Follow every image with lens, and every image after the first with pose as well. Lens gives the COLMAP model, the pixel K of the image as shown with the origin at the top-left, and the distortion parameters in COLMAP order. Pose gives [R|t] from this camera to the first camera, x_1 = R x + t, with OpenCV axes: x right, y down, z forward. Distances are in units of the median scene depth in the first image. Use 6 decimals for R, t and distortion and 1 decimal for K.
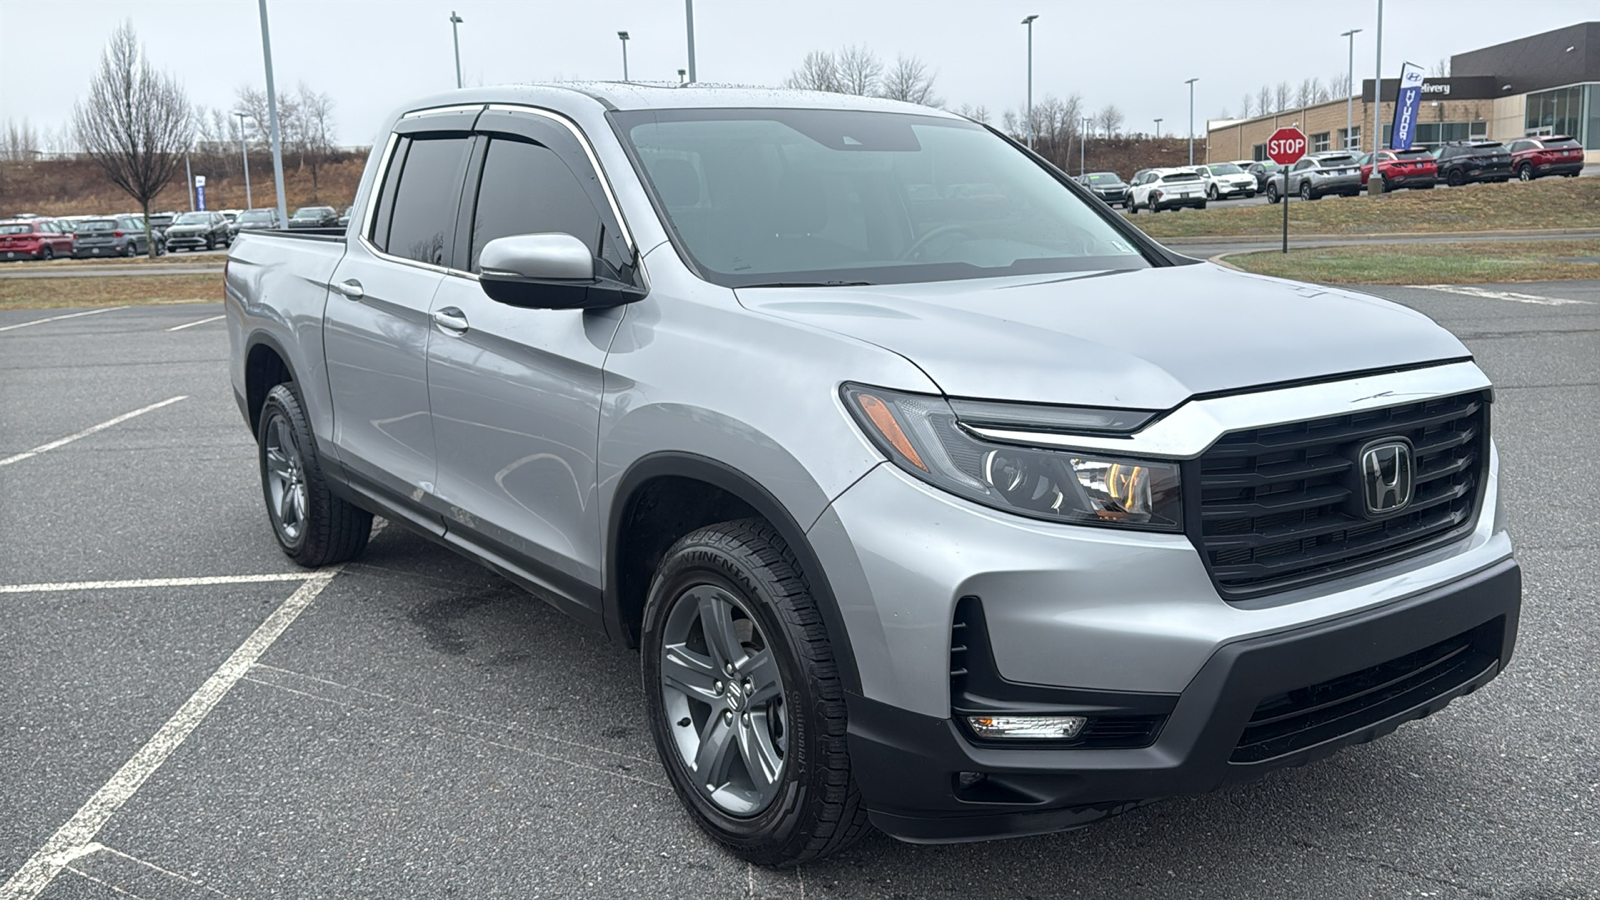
lens RADIAL K [[1355.6, 0, 800.5], [0, 1355.6, 457.5], [0, 0, 1]] dist [0.132333, -0.217821]
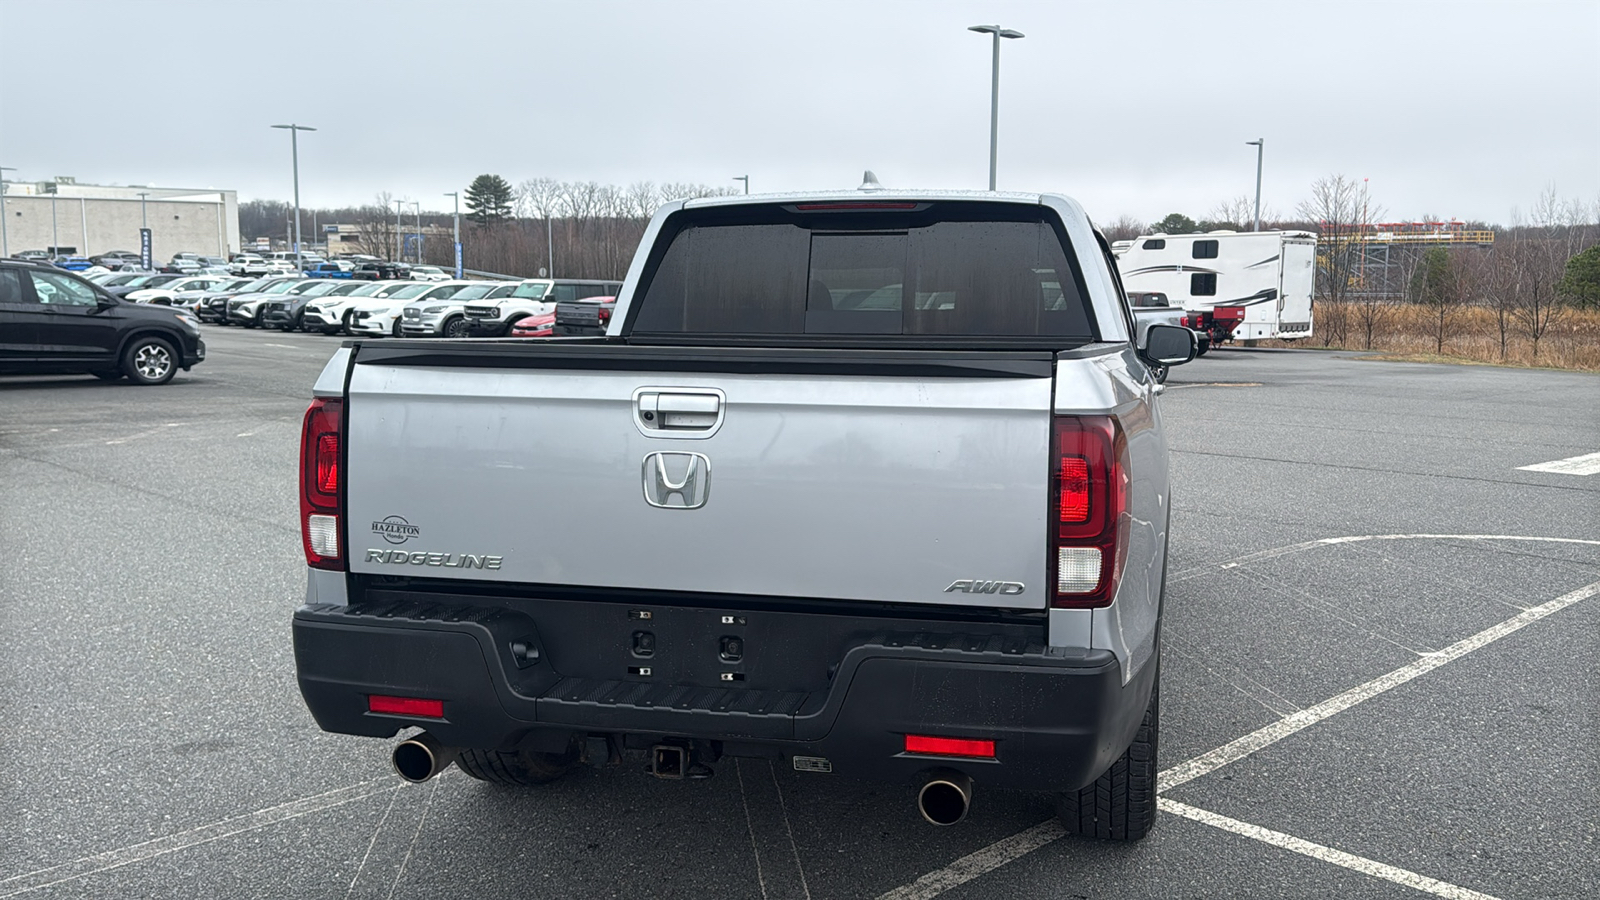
lens RADIAL K [[1355.1, 0, 842.3], [0, 1355.1, 433.4], [0, 0, 1]] dist [0.144664, -0.244359]
pose [[-0.658895, -0.060018, 0.749837, -1.032580], [0.136434, 0.970745, 0.197587, -0.356803], [-0.739759, 0.232492, -0.631430, 2.017755]]
